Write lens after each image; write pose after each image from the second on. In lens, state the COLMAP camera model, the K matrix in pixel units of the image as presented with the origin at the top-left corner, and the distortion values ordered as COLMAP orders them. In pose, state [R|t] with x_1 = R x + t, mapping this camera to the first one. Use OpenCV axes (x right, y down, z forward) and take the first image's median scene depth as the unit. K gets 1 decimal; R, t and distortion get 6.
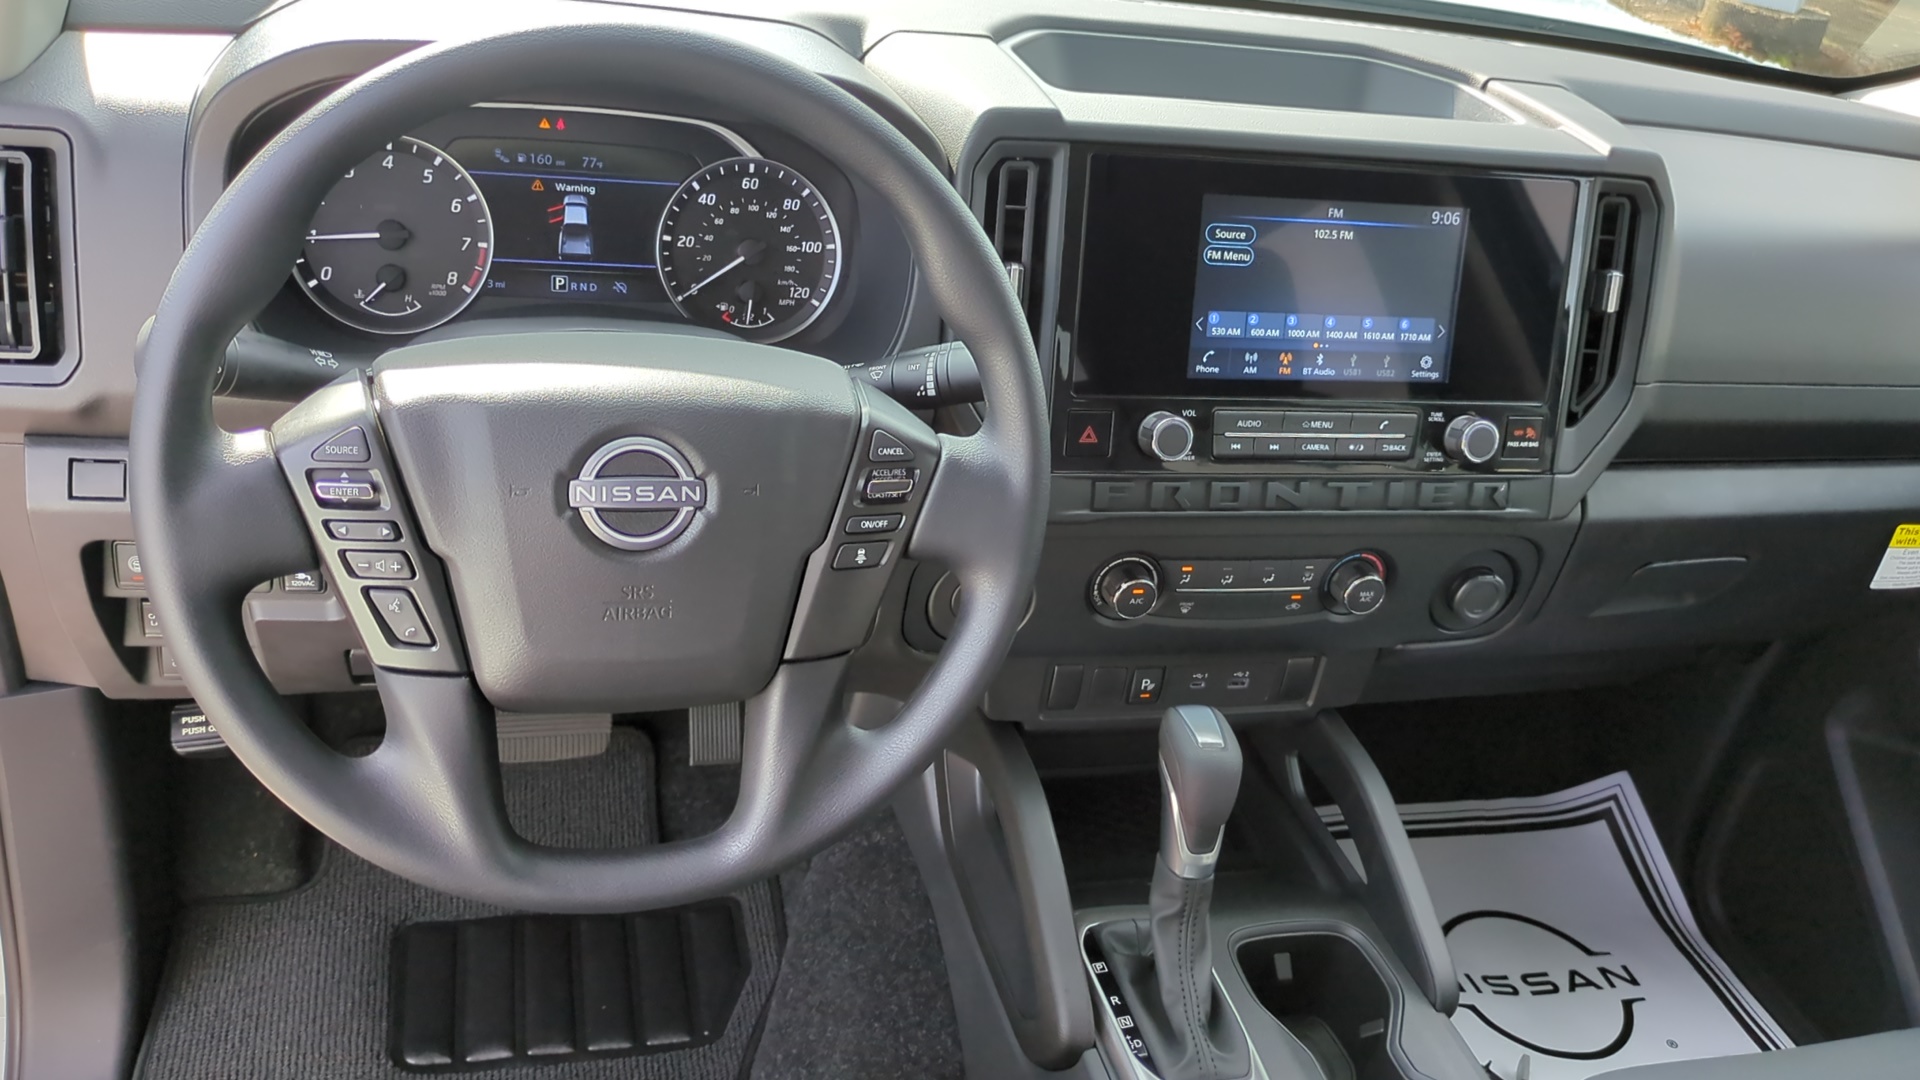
lens RADIAL K [[1647.4, 0, 957.5], [0, 1647.4, 527.6], [0, 0, 1]] dist [0.093562, -0.204904]
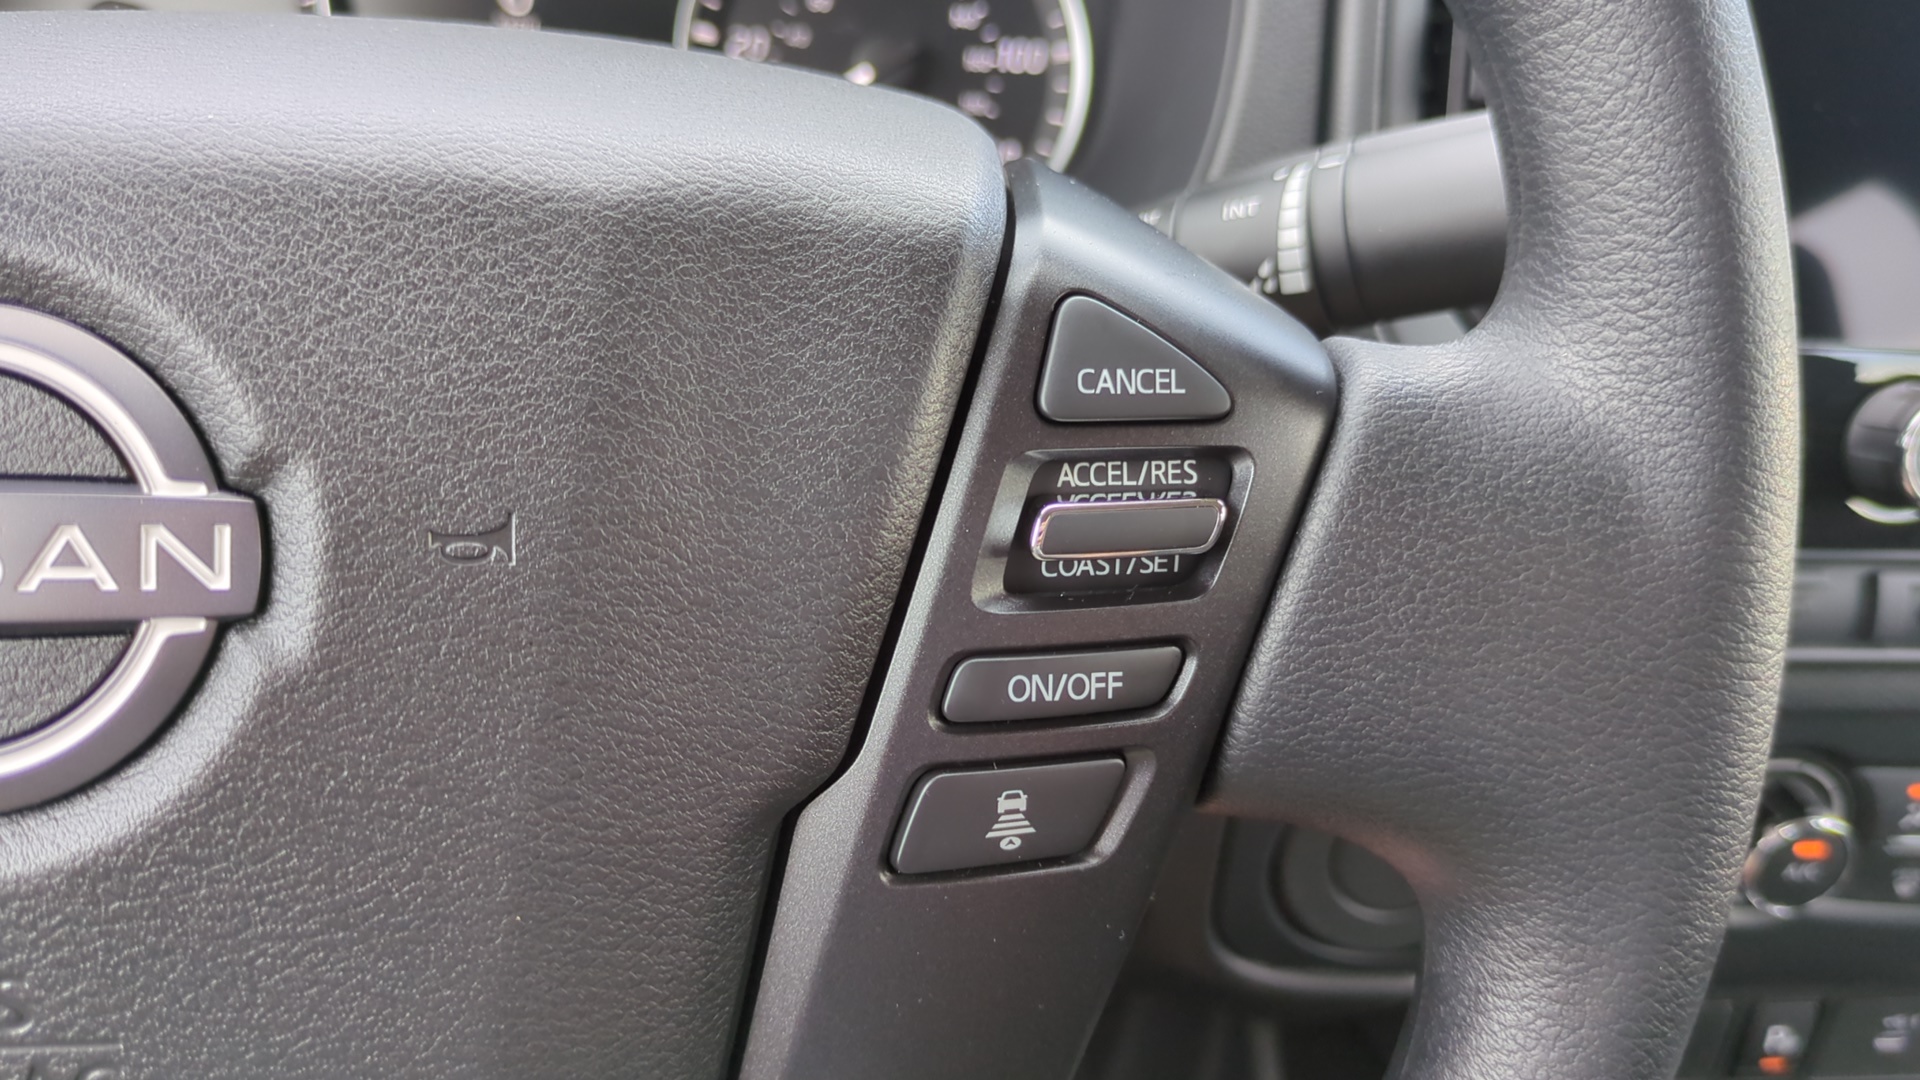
lens RADIAL K [[1647.4, 0, 957.5], [0, 1647.4, 527.6], [0, 0, 1]] dist [0.093562, -0.204904]
pose [[0.977180, -0.021965, -0.211276, -0.010975], [0.006444, 0.997247, -0.073874, -0.005463], [0.212317, 0.070826, 0.974631, 0.571948]]
